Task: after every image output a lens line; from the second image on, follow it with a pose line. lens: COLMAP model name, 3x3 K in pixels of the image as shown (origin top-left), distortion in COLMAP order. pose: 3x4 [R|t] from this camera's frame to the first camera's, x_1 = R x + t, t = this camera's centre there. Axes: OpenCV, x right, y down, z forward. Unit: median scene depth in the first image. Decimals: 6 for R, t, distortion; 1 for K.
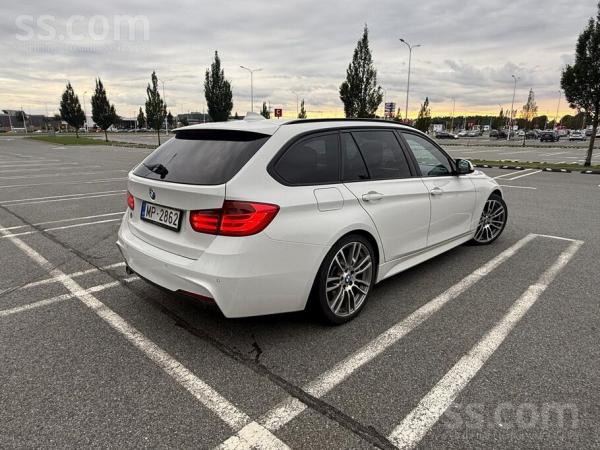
lens RADIAL K [[430.8, 0, 300.0], [0, 430.8, 225.0], [0, 0, 1]] dist [0.004477, -0.003598]
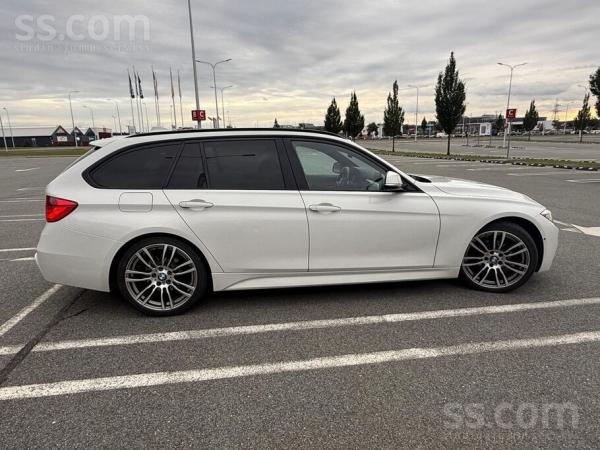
lens RADIAL K [[430.8, 0, 300.0], [0, 430.8, 225.0], [0, 0, 1]] dist [0.004477, -0.003598]
pose [[0.743484, 0.112488, -0.659225, 0.806535], [-0.119353, 0.992245, 0.034705, -0.064148], [0.658017, 0.052878, 0.751144, 0.300731]]
